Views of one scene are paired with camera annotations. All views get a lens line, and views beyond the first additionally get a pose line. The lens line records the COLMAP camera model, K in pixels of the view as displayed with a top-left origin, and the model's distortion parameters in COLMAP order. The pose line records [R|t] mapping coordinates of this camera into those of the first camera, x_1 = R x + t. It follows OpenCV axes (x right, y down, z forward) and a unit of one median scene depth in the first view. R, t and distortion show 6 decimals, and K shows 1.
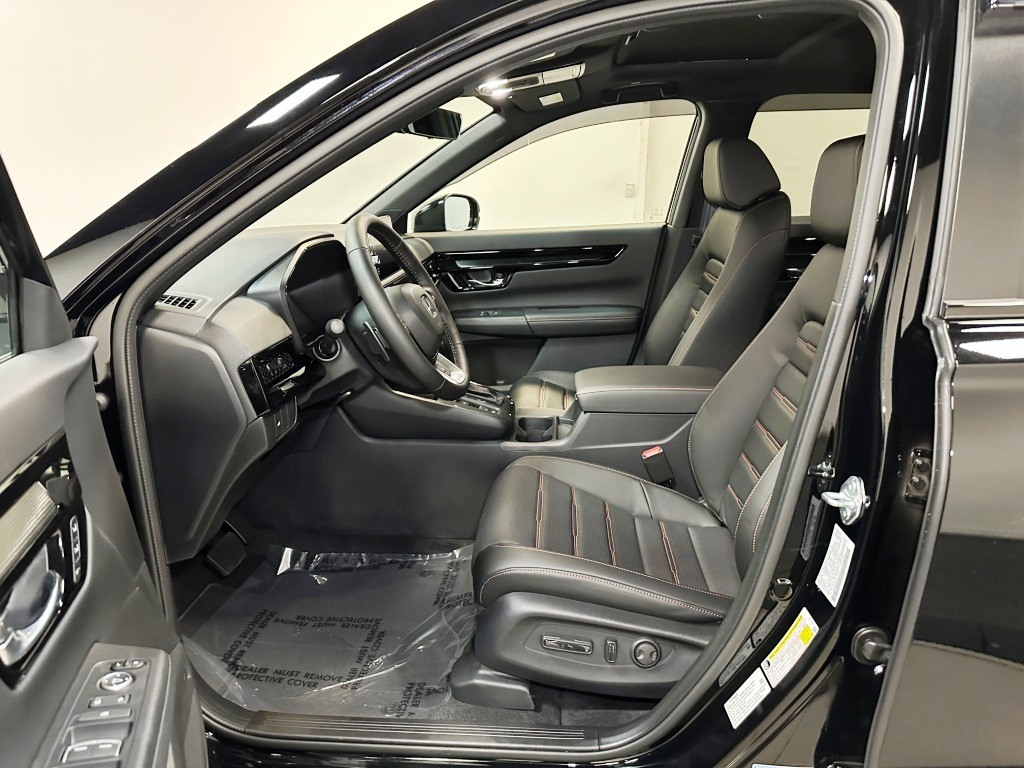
lens RADIAL K [[707.1, 0, 512.0], [0, 707.1, 384.0], [0, 0, 1]] dist [0.083834, -0.127753]
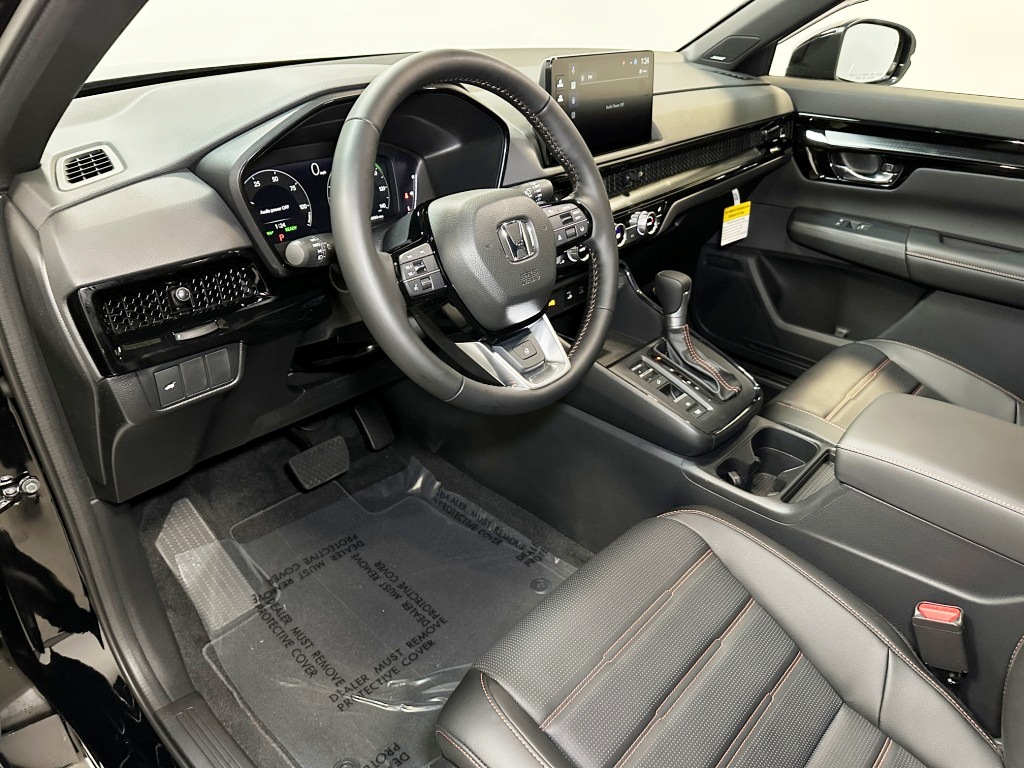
lens RADIAL K [[707.1, 0, 512.0], [0, 707.1, 384.0], [0, 0, 1]] dist [0.083834, -0.127753]
pose [[0.784694, 0.347018, -0.513647, 0.113220], [-0.219741, 0.930529, 0.292967, -0.092667], [0.579628, -0.117020, 0.806435, 0.304837]]
